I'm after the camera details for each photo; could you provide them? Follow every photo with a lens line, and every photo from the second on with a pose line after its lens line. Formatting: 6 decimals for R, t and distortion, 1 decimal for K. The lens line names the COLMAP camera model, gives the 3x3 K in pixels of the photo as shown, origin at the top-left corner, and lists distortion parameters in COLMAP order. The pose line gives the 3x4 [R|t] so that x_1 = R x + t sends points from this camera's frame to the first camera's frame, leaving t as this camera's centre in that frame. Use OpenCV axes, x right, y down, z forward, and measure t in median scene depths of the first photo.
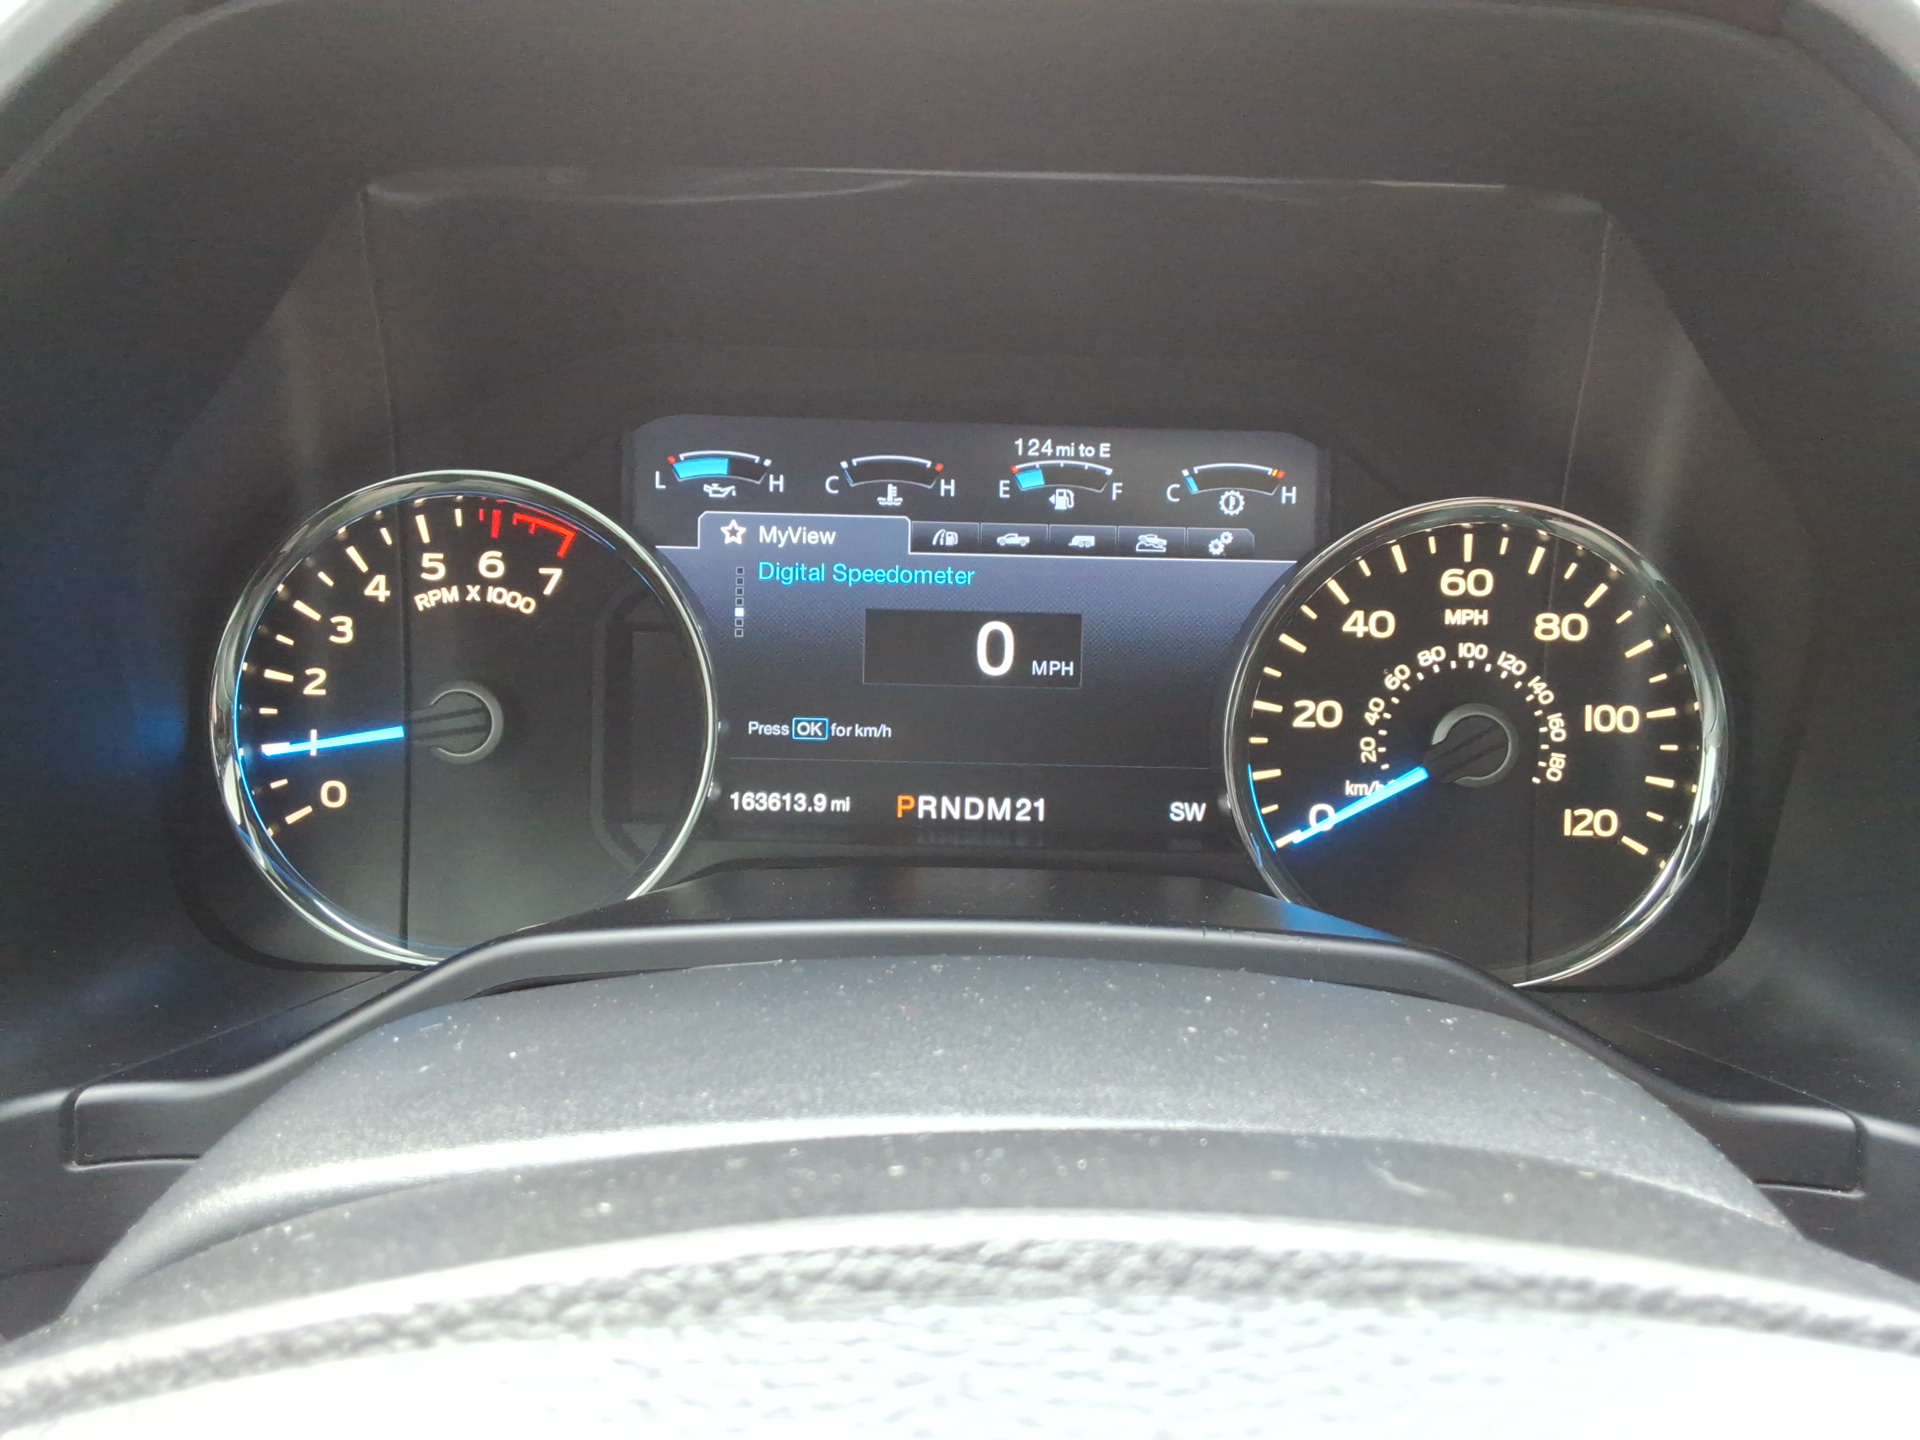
lens RADIAL K [[1531.9, 0, 955.5], [0, 1531.9, 719.3], [0, 0, 1]] dist [0.080633, -0.115783]
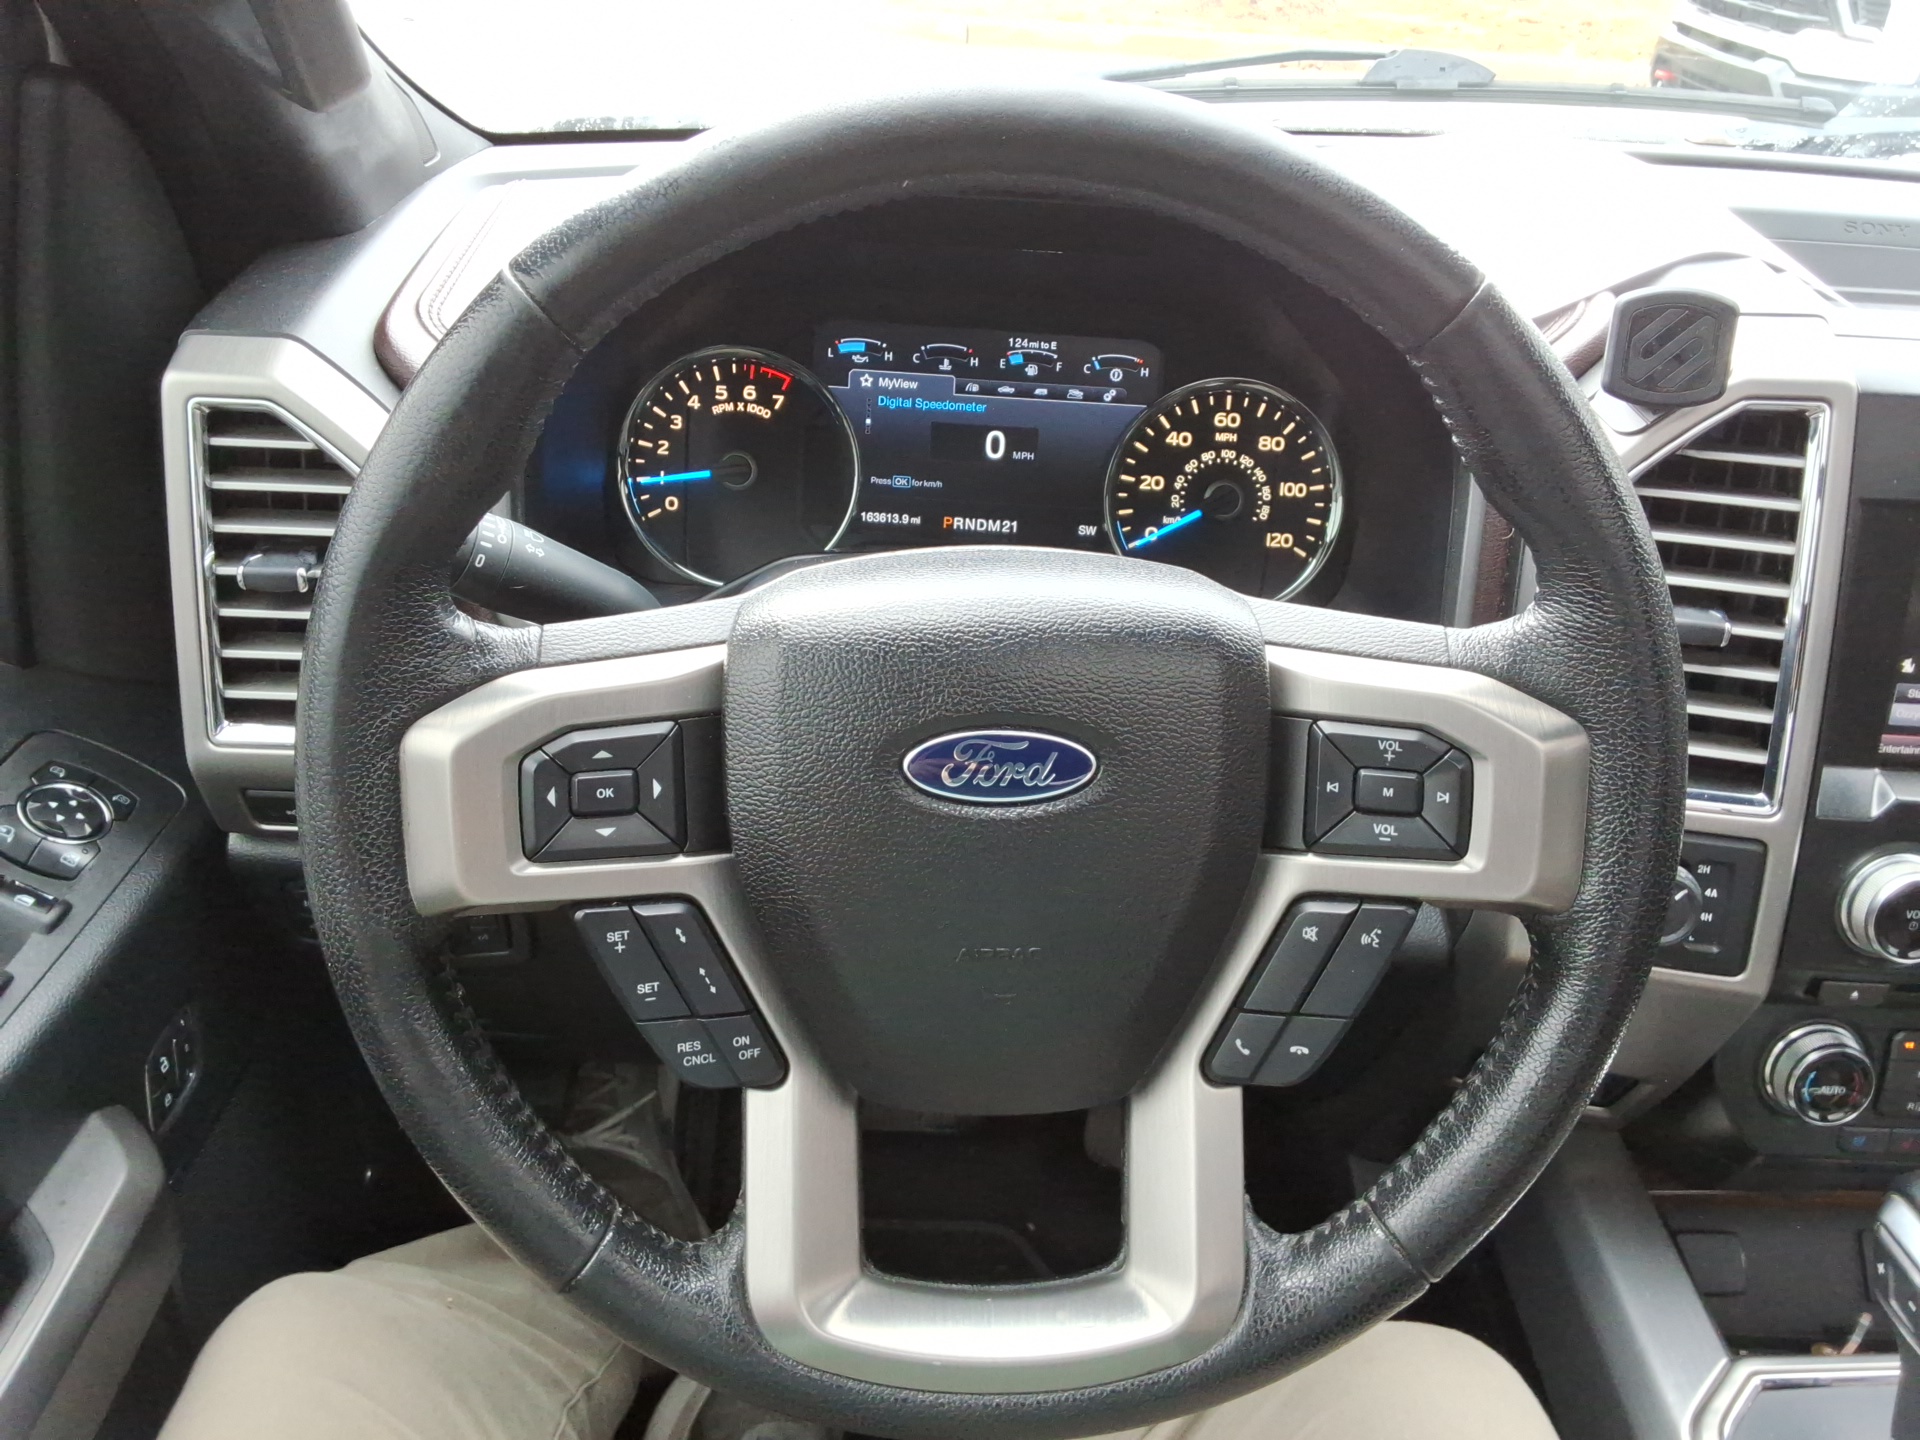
lens RADIAL K [[1531.9, 0, 969.8], [0, 1531.9, 715.4], [0, 0, 1]] dist [0.080633, -0.115783]
pose [[0.999050, 0.032633, 0.028883, -0.054934], [-0.035508, 0.993799, 0.105366, 0.097157], [-0.025265, -0.106291, 0.994014, -1.054947]]
